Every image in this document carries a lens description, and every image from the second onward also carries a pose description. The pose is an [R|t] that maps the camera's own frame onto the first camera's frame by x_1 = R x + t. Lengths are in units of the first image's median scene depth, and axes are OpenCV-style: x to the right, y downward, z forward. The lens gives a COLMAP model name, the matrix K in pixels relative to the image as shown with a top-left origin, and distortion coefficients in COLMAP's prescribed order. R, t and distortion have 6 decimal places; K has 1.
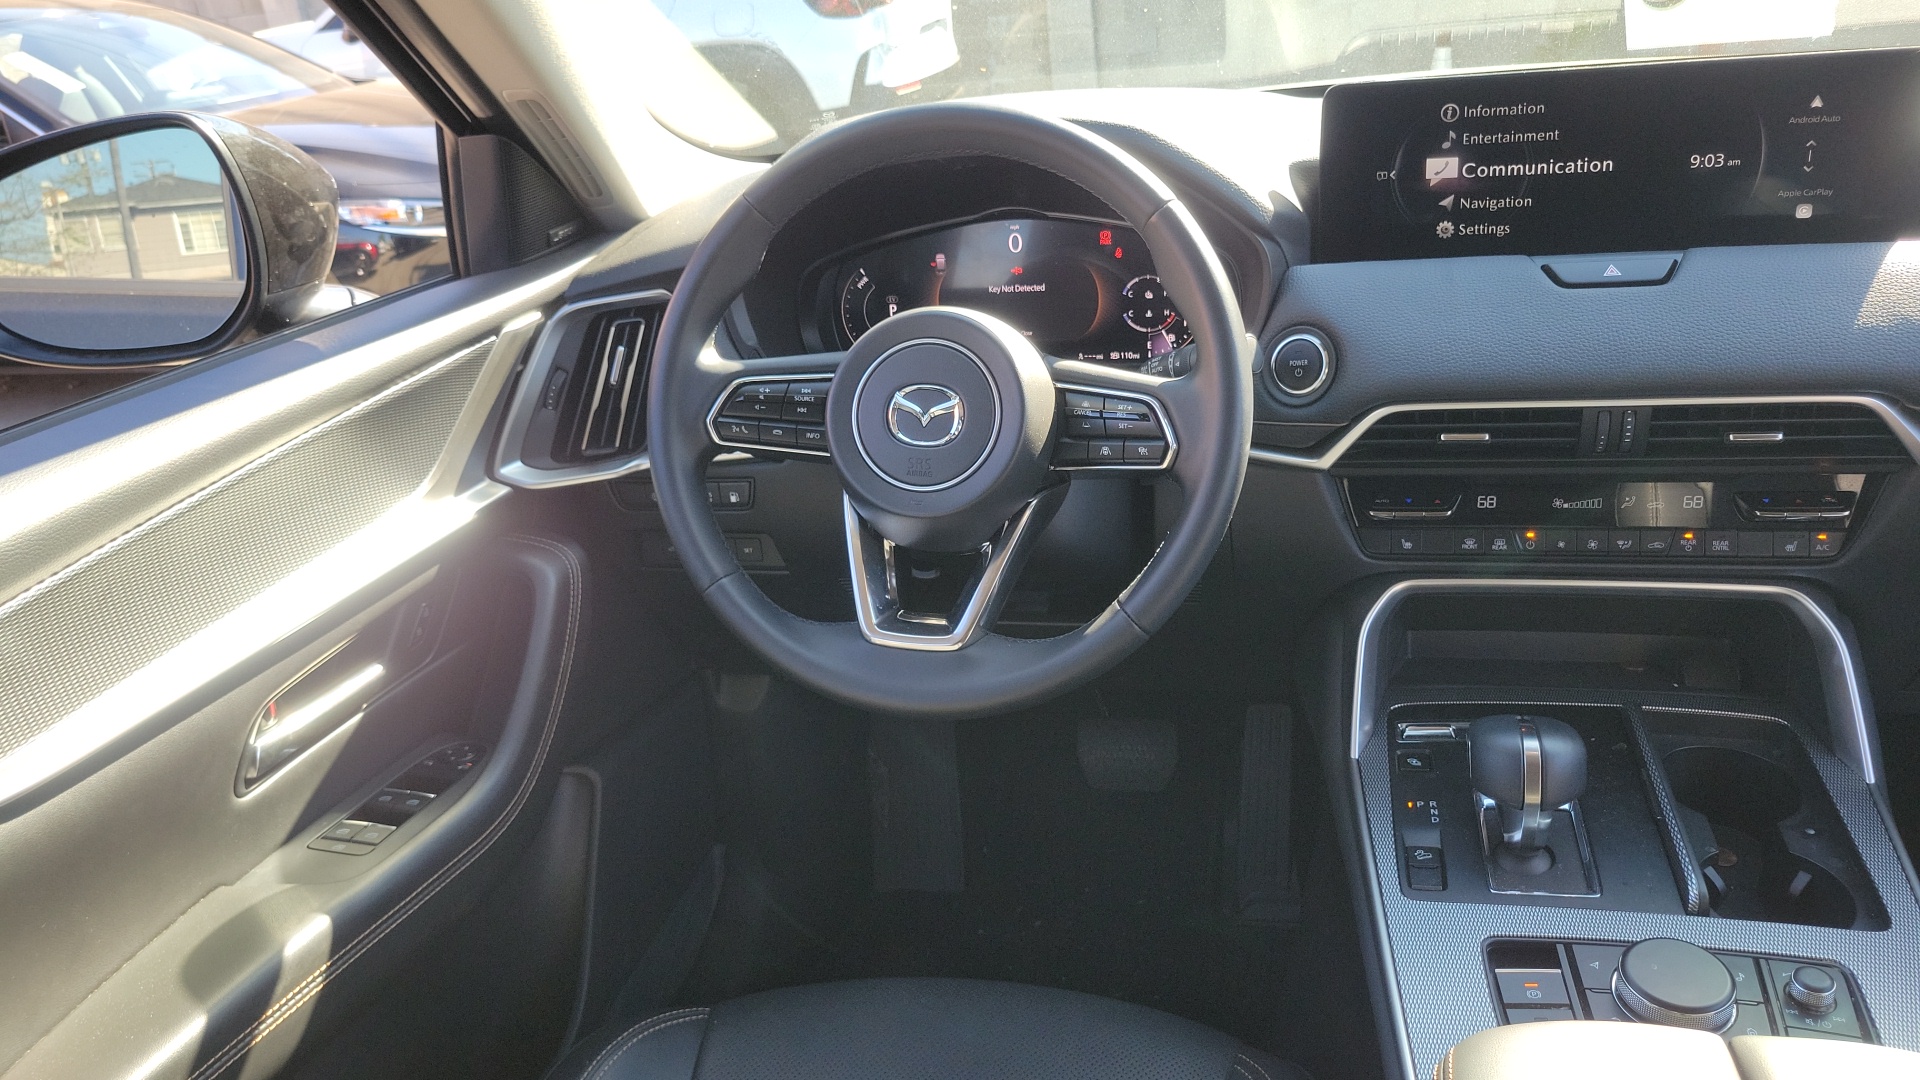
lens RADIAL K [[1452.2, 0, 969.3], [0, 1452.2, 536.0], [0, 0, 1]] dist [0.031700, -0.009461]
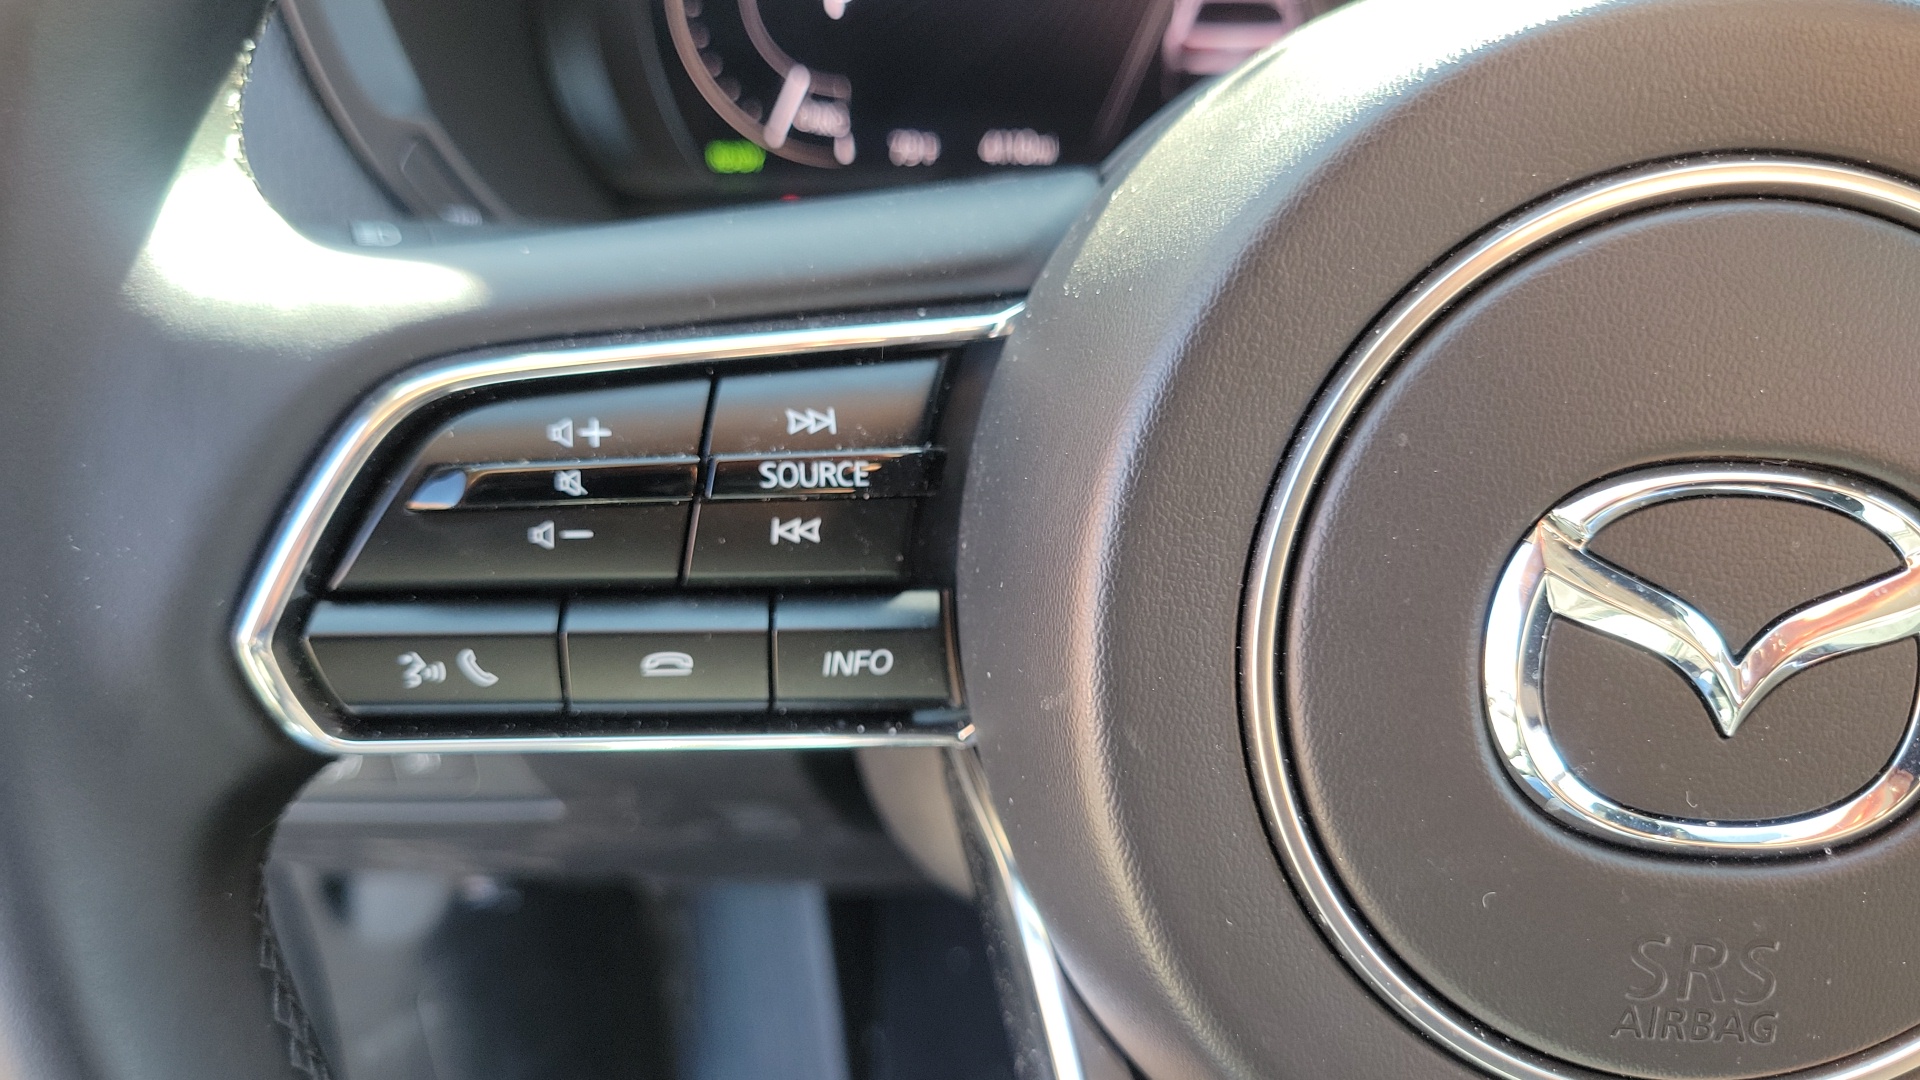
lens RADIAL K [[1547.2, 0, 960.0], [0, 1547.2, 540.0], [0, 0, 1]] dist [-0.008219, -0.002069]
pose [[0.971110, -0.058241, 0.231417, -0.136524], [0.017703, 0.984670, 0.173526, -0.115806], [-0.237976, -0.164416, 0.957254, 0.789938]]
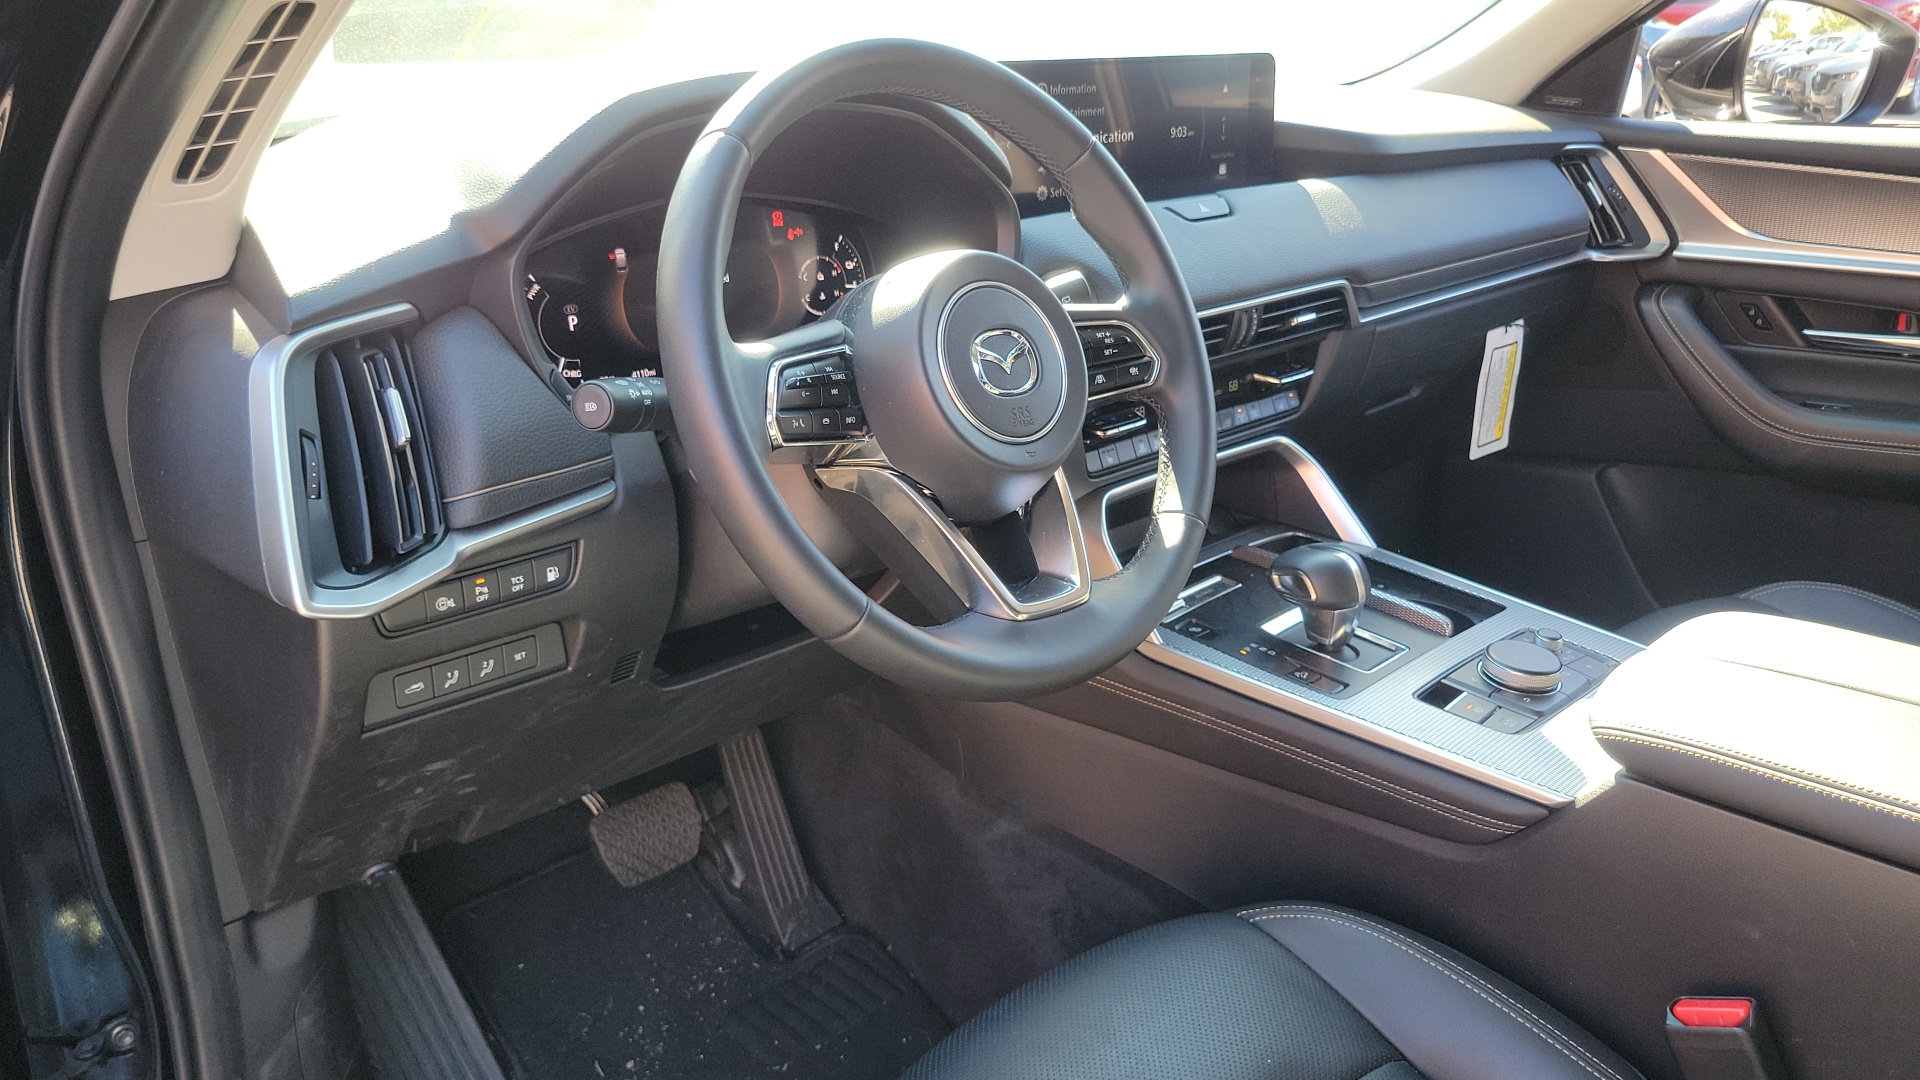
lens RADIAL K [[1449.4, 0, 967.2], [0, 1449.4, 538.1], [0, 0, 1]] dist [0.013622, -0.004931]
pose [[0.545569, -0.204573, 0.812714, -0.740935], [0.275971, 0.959517, 0.056267, -0.031685], [-0.791324, 0.193588, 0.579940, 0.467699]]
